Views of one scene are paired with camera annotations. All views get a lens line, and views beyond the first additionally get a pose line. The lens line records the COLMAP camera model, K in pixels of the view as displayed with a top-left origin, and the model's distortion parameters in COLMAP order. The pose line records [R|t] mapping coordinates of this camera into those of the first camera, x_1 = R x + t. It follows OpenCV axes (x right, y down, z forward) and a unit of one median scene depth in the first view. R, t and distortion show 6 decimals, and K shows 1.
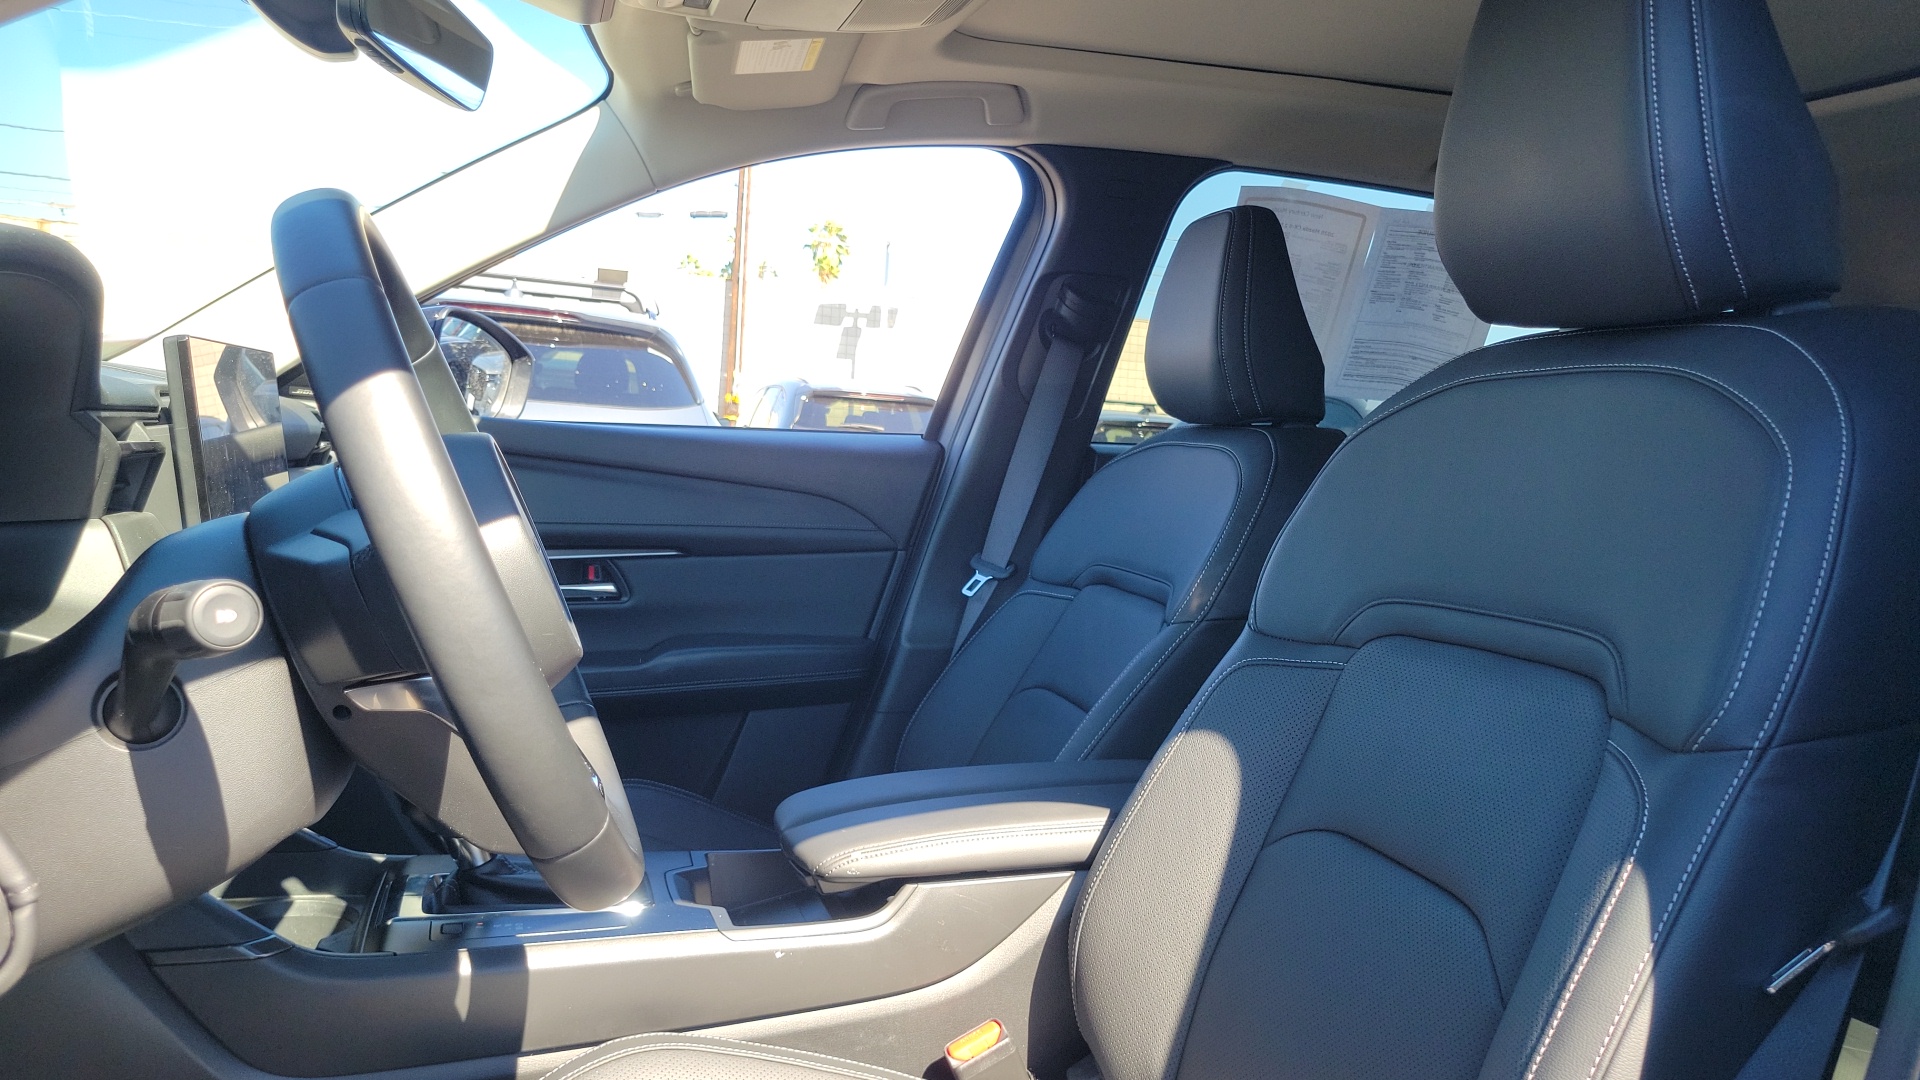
lens RADIAL K [[1491.5, 0, 962.3], [0, 1491.5, 535.3], [0, 0, 1]] dist [0.024382, -0.008719]
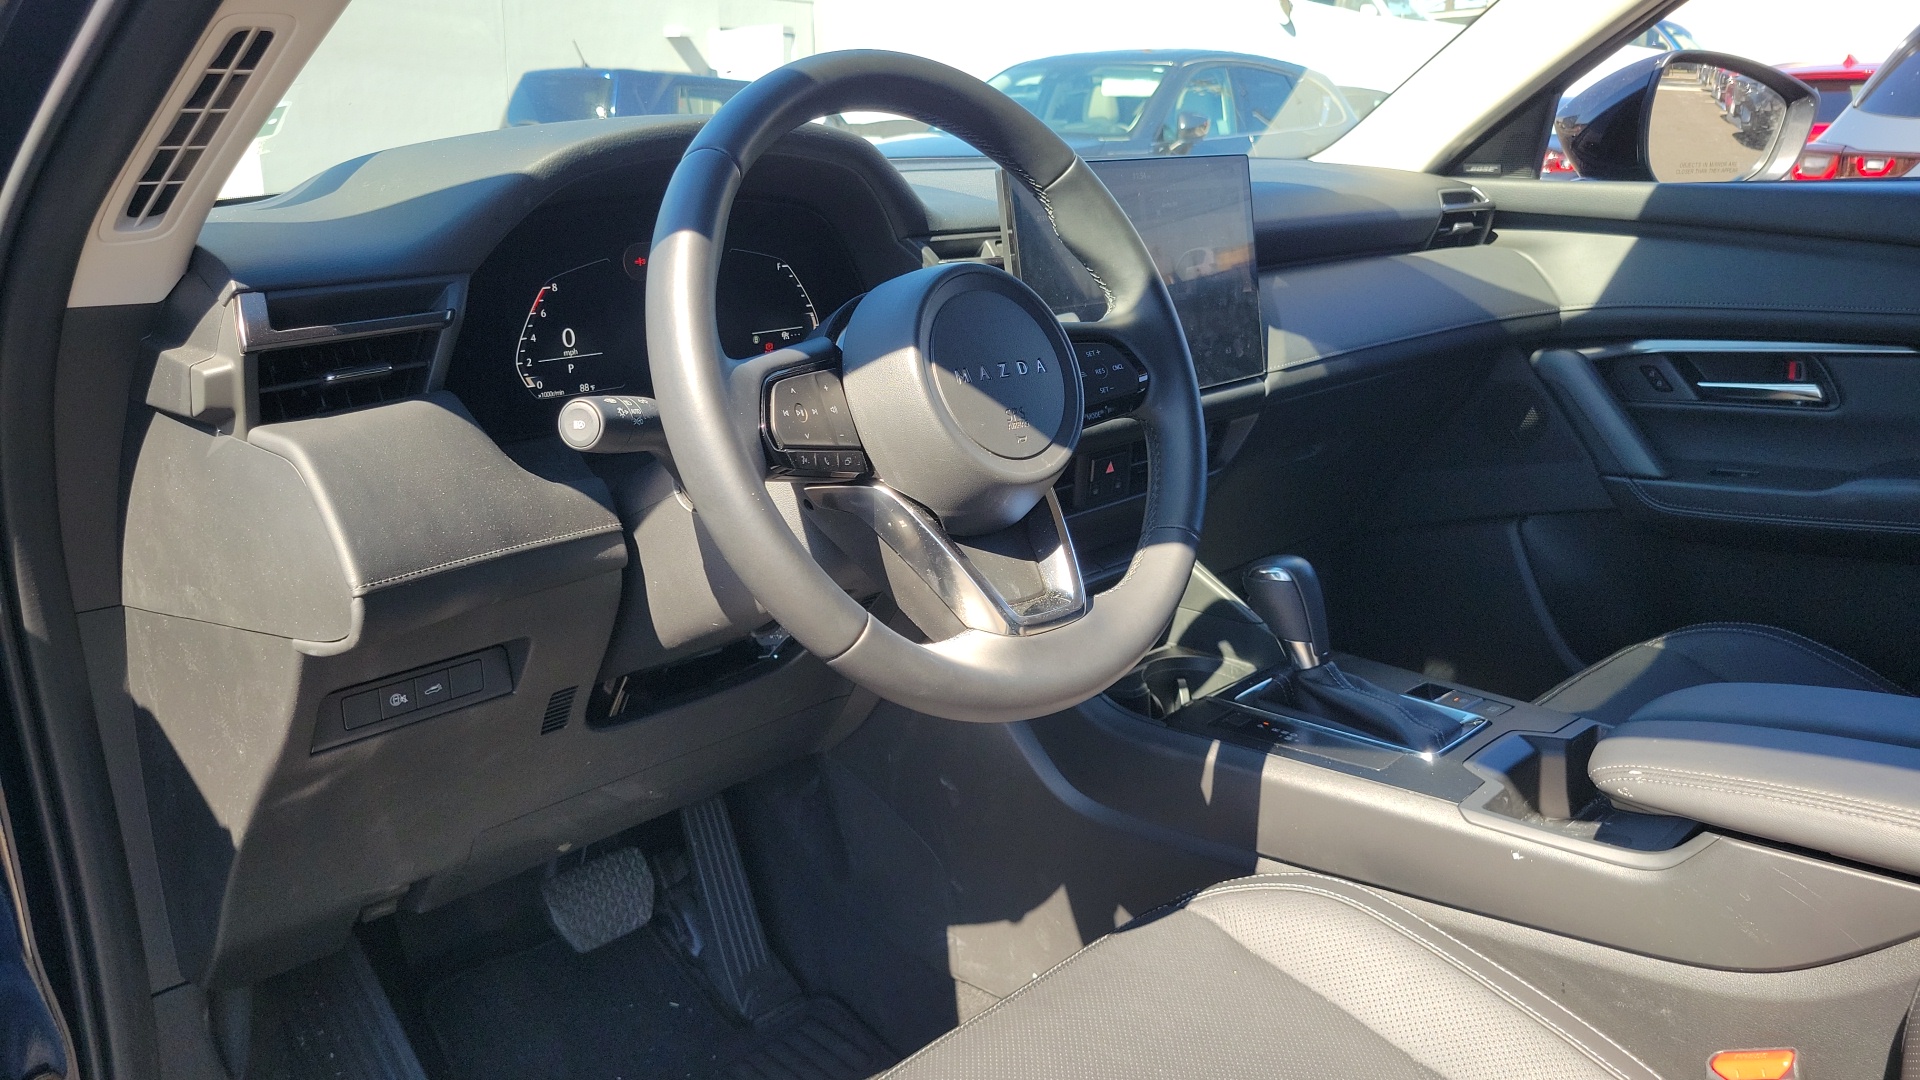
lens RADIAL K [[1491.5, 0, 962.3], [0, 1491.5, 535.3], [0, 0, 1]] dist [0.024382, -0.008719]
pose [[0.445056, 0.156071, -0.881797, 0.428877], [-0.002536, 0.984911, 0.173041, -0.040419], [0.895499, -0.074777, 0.438737, 0.342377]]
